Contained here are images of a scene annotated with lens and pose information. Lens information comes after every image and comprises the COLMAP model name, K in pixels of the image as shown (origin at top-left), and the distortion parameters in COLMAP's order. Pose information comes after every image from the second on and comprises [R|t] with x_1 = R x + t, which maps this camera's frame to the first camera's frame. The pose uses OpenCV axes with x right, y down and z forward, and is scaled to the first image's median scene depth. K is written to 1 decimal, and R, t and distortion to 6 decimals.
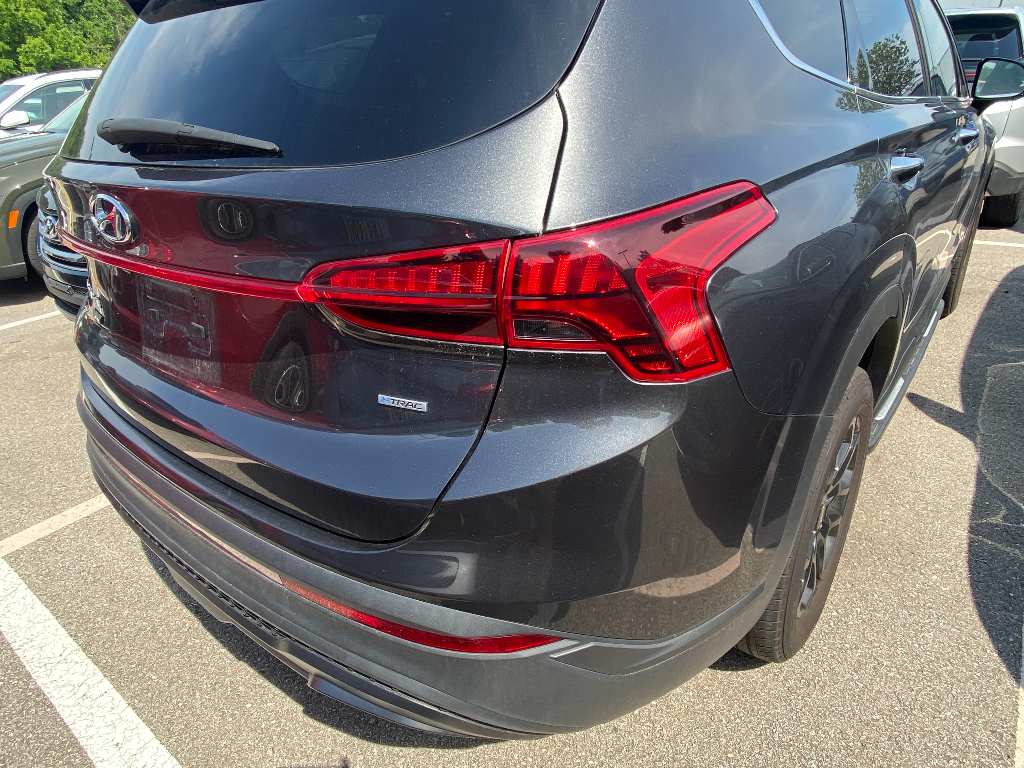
lens RADIAL K [[601.8, 0, 513.1], [0, 601.8, 395.7], [0, 0, 1]] dist [0.059398, -0.057472]
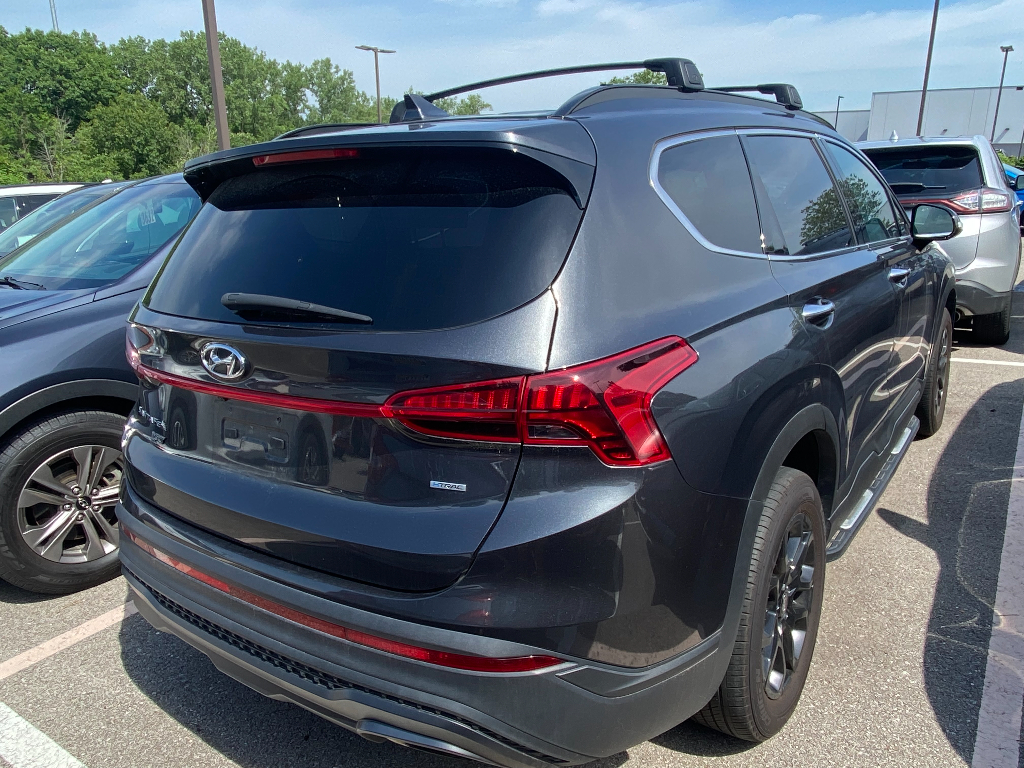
lens RADIAL K [[744.4, 0, 532.3], [0, 744.4, 385.7], [0, 0, 1]] dist [0.088130, -0.114693]
pose [[0.997217, -0.009840, 0.073908, -0.111941], [0.025276, 0.977172, -0.210940, 0.155855], [-0.070145, 0.212221, 0.974701, -0.778350]]
